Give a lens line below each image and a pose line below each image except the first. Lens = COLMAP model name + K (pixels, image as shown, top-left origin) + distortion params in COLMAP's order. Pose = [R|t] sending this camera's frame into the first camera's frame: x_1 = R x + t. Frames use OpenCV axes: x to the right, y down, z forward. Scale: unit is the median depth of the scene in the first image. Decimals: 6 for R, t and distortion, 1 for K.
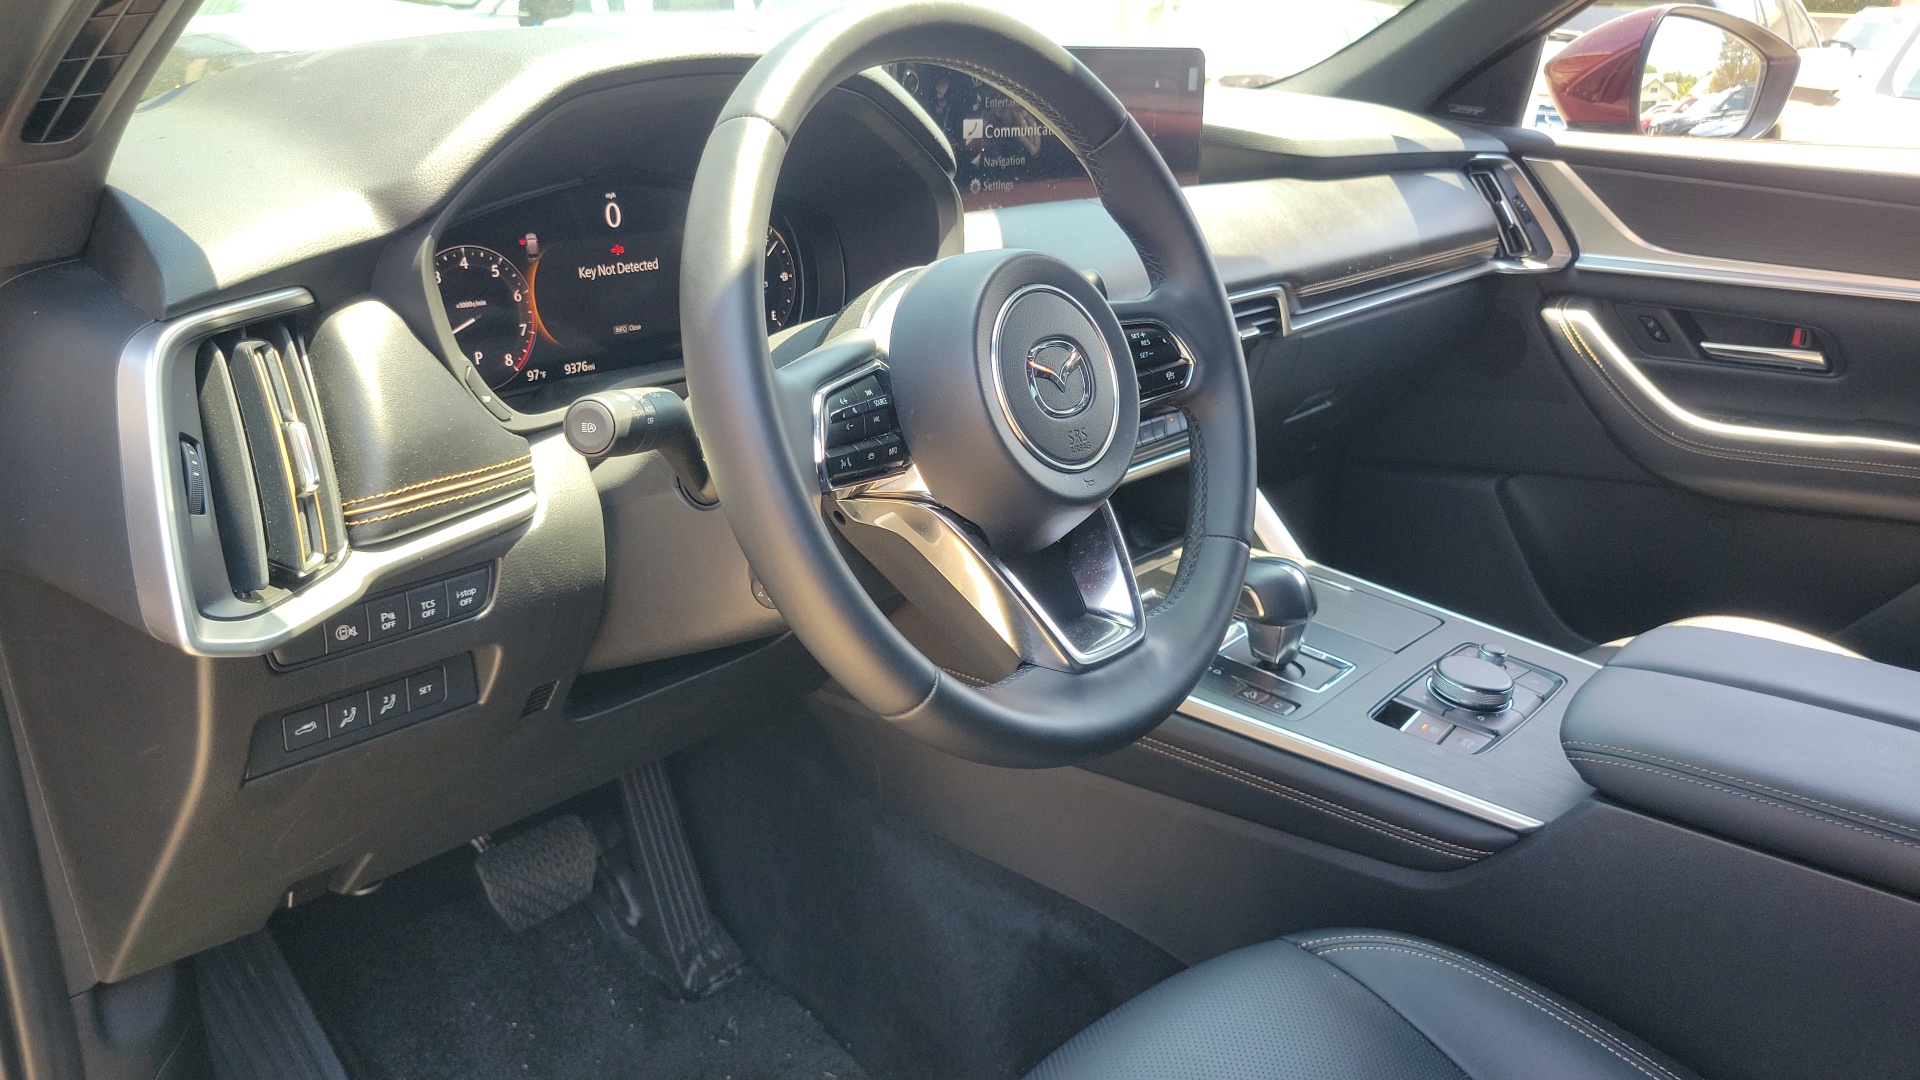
lens RADIAL K [[1475.6, 0, 958.1], [0, 1475.6, 542.8], [0, 0, 1]] dist [0.016386, -0.001499]
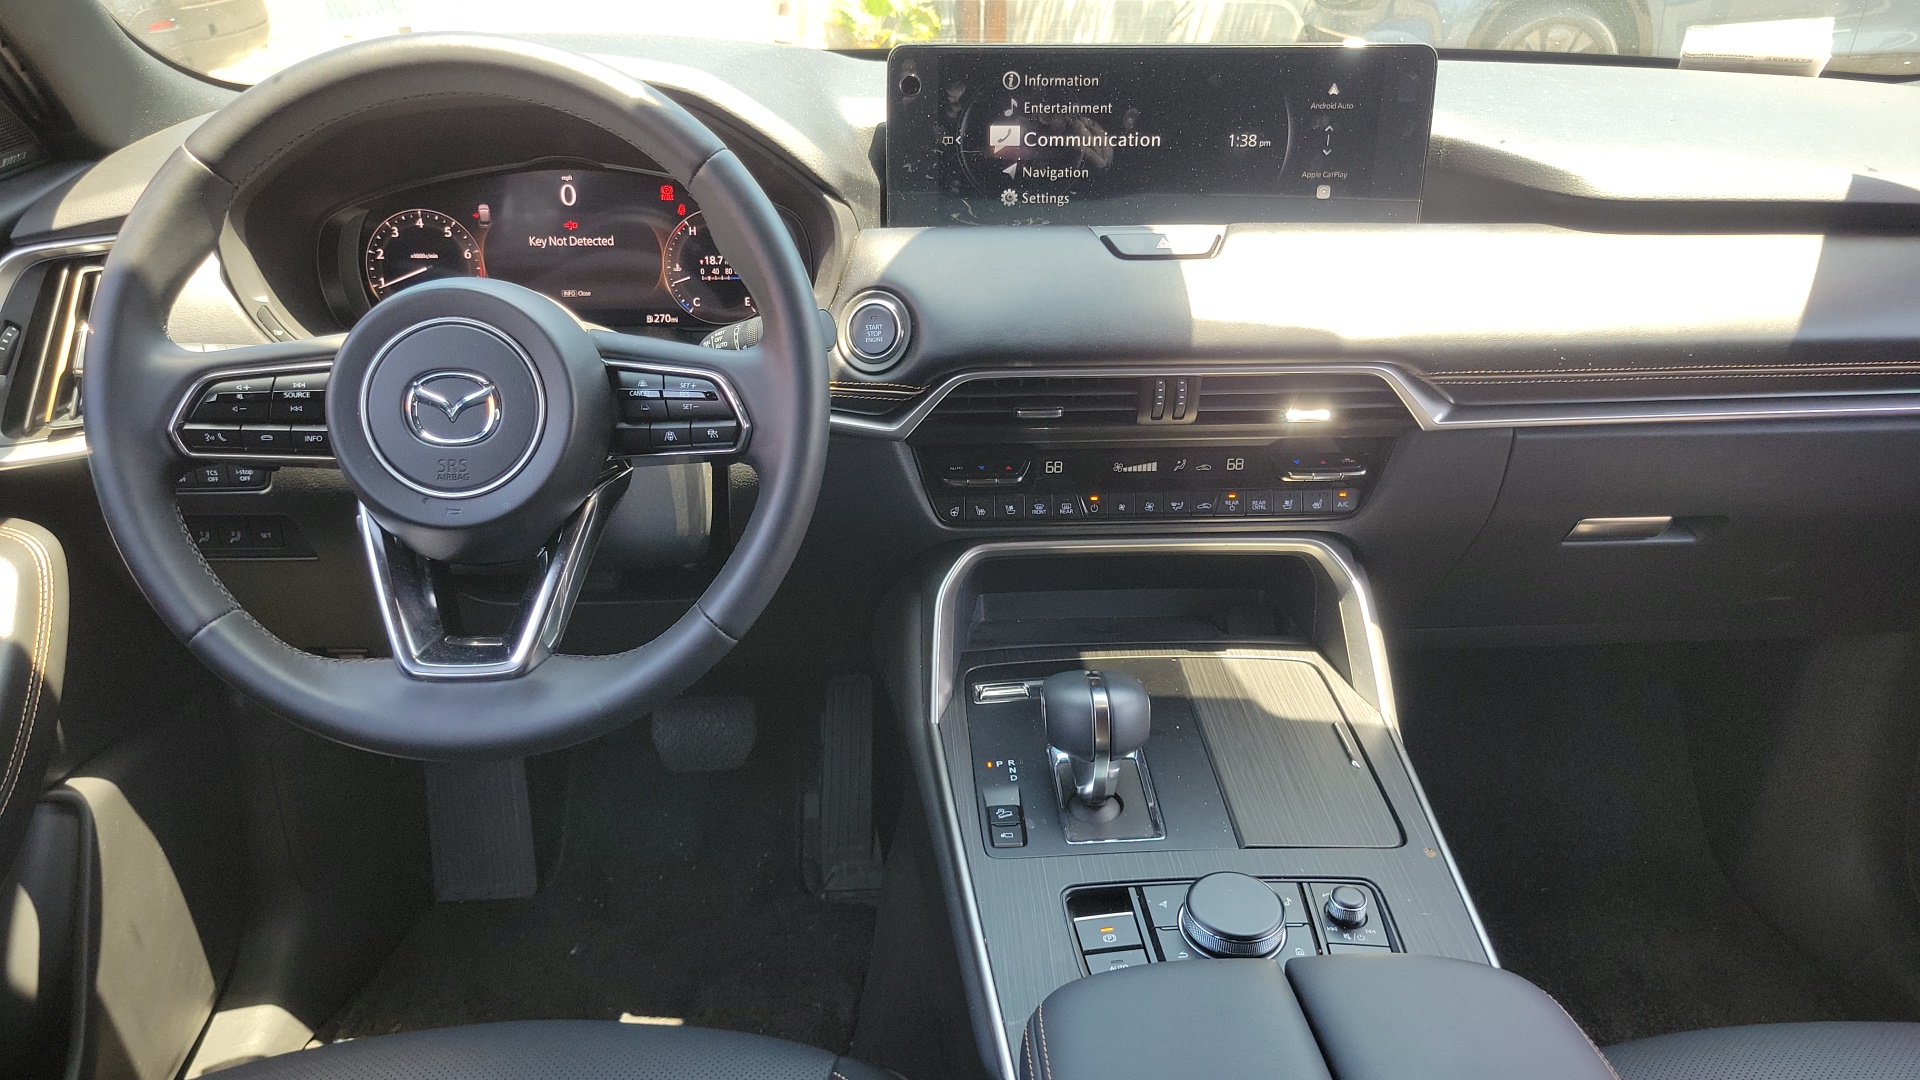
lens RADIAL K [[1447.4, 0, 939.5], [0, 1447.4, 545.8], [0, 0, 1]] dist [0.030497, -0.012741]
pose [[0.683592, 0.271919, -0.677319, 0.819212], [-0.224052, 0.961381, 0.159833, -0.205584], [0.694624, 0.042494, 0.718117, 0.396189]]
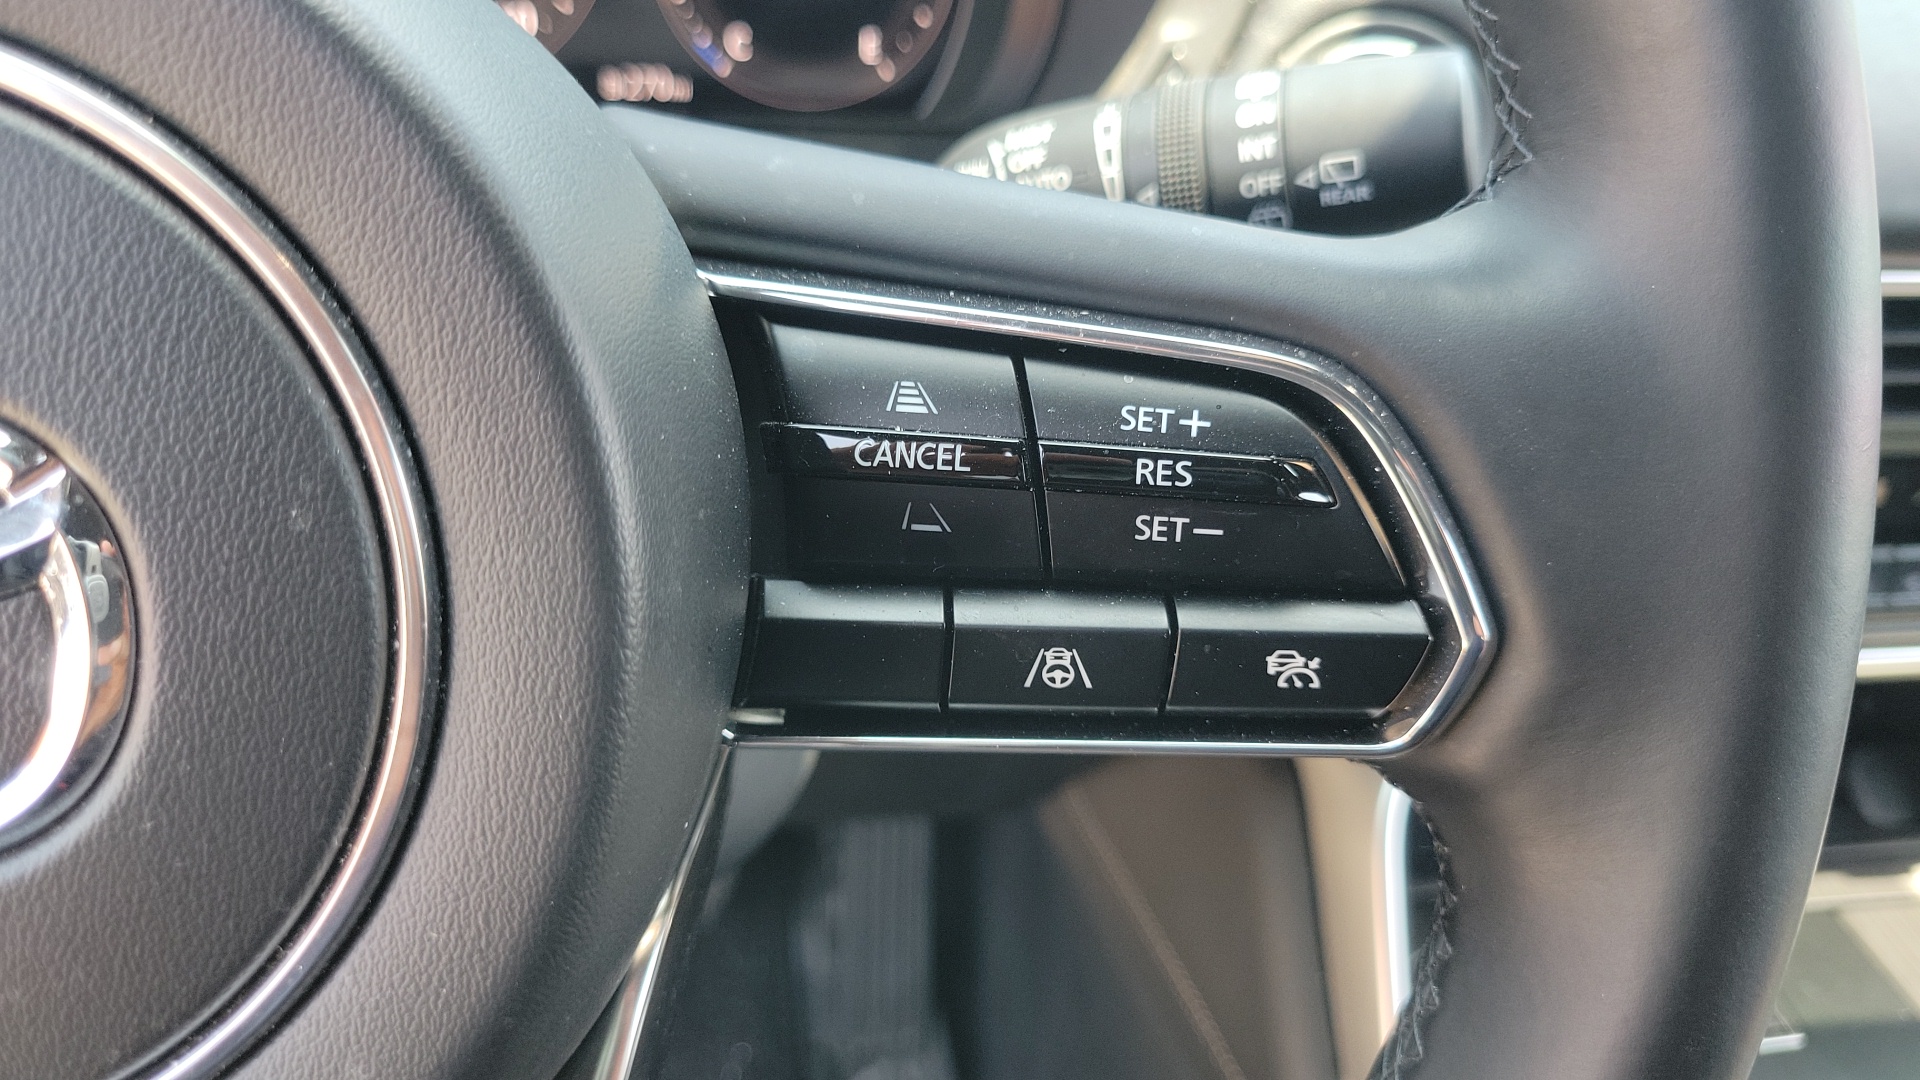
lens RADIAL K [[1509.0, 0, 960.0], [0, 1509.0, 540.0], [0, 0, 1]] dist [0.000685, -0.000305]
pose [[0.769835, 0.344734, -0.537133, 0.189957], [-0.252911, 0.937458, 0.239184, -0.148573], [0.585995, -0.048286, 0.808875, 0.750250]]
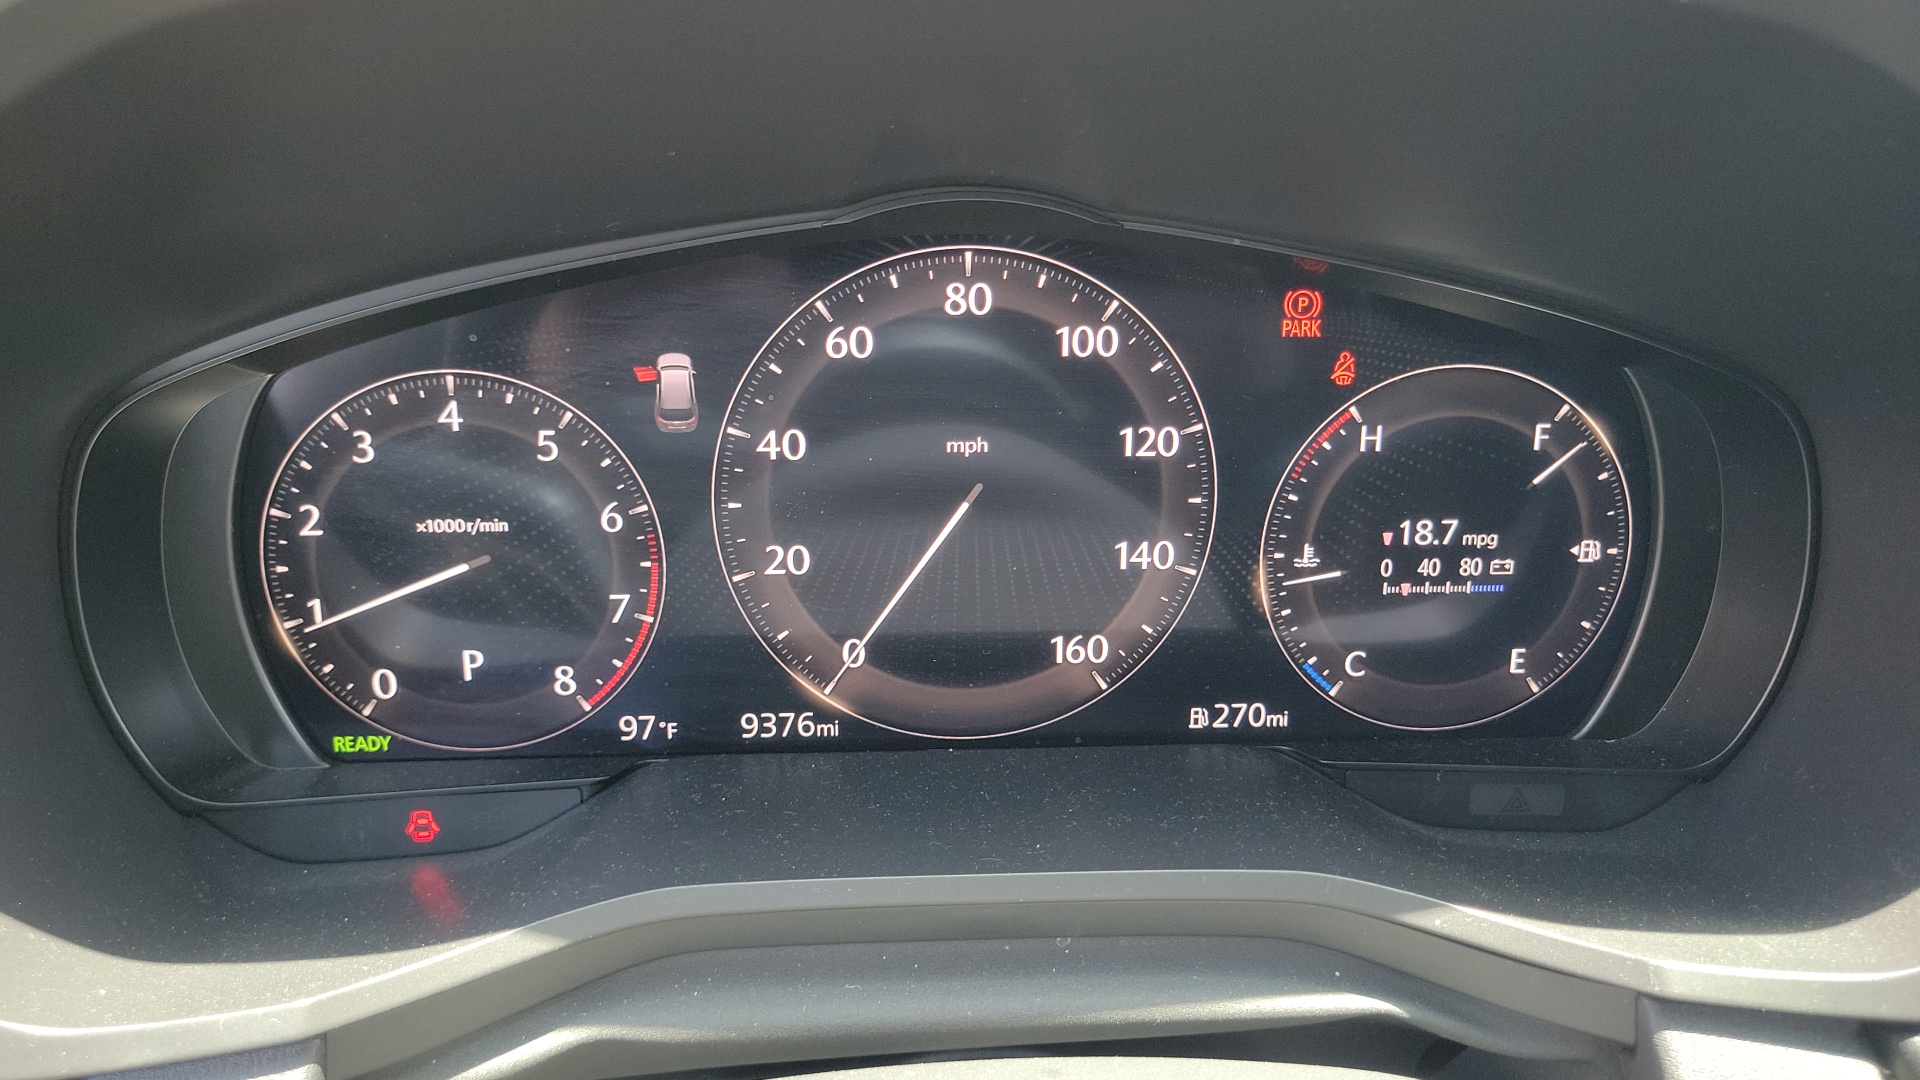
lens RADIAL K [[1509.0, 0, 960.0], [0, 1509.0, 540.0], [0, 0, 1]] dist [0.000685, -0.000305]
pose [[0.695027, 0.256247, -0.671770, 0.007023], [-0.230154, 0.964463, 0.129774, -0.218815], [0.681151, 0.064414, 0.729303, 0.756987]]
